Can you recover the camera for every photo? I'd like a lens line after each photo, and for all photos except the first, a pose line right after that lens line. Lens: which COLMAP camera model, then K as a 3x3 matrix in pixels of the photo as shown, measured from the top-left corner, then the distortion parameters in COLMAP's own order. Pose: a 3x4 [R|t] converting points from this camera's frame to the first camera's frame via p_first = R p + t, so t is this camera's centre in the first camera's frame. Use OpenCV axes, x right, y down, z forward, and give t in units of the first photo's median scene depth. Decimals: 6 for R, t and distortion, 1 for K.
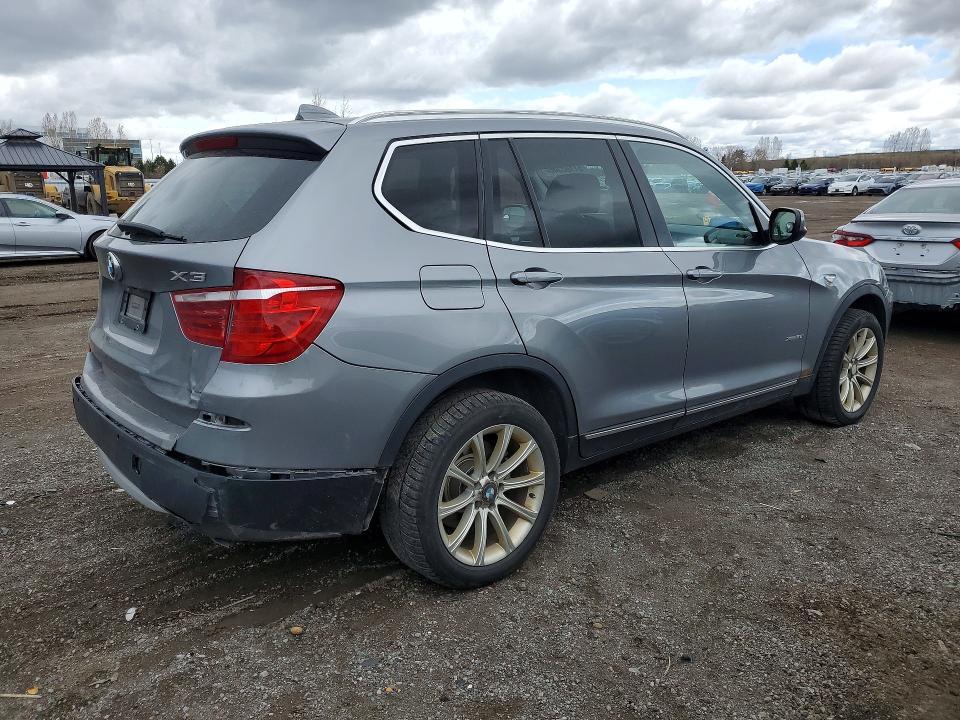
lens RADIAL K [[789.1, 0, 480.1], [0, 789.1, 354.6], [0, 0, 1]] dist [0.033989, -0.012351]
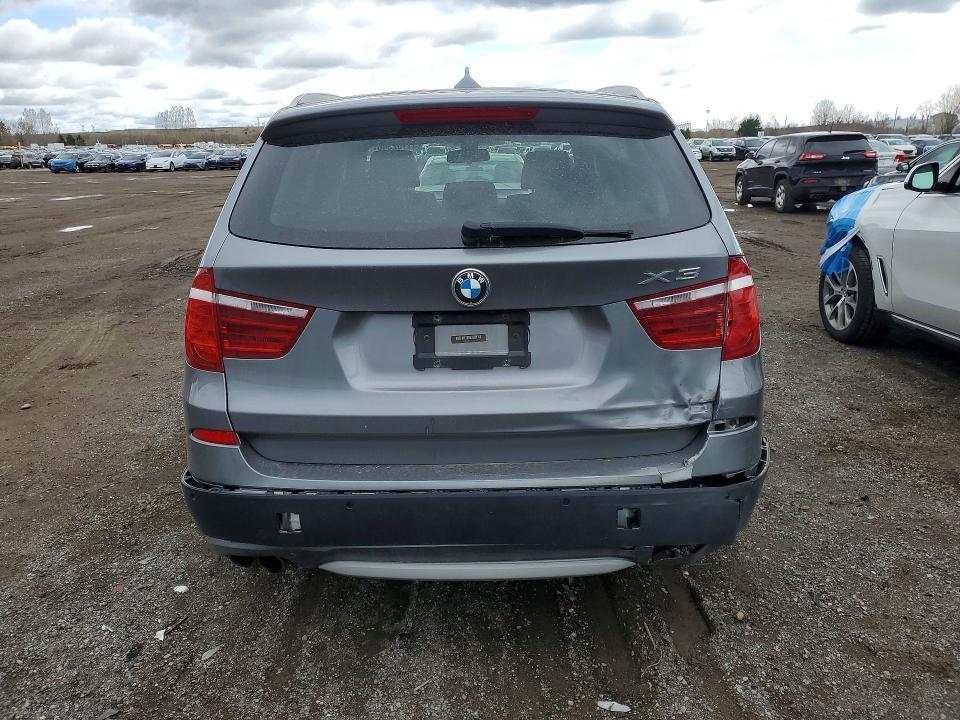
lens RADIAL K [[789.1, 0, 456.9], [0, 789.1, 357.3], [0, 0, 1]] dist [0.033989, -0.012351]
pose [[0.599132, -0.208488, 0.773029, -0.116566], [0.183450, 0.975562, 0.120930, -0.015574], [-0.779351, 0.069359, 0.622737, 0.064826]]
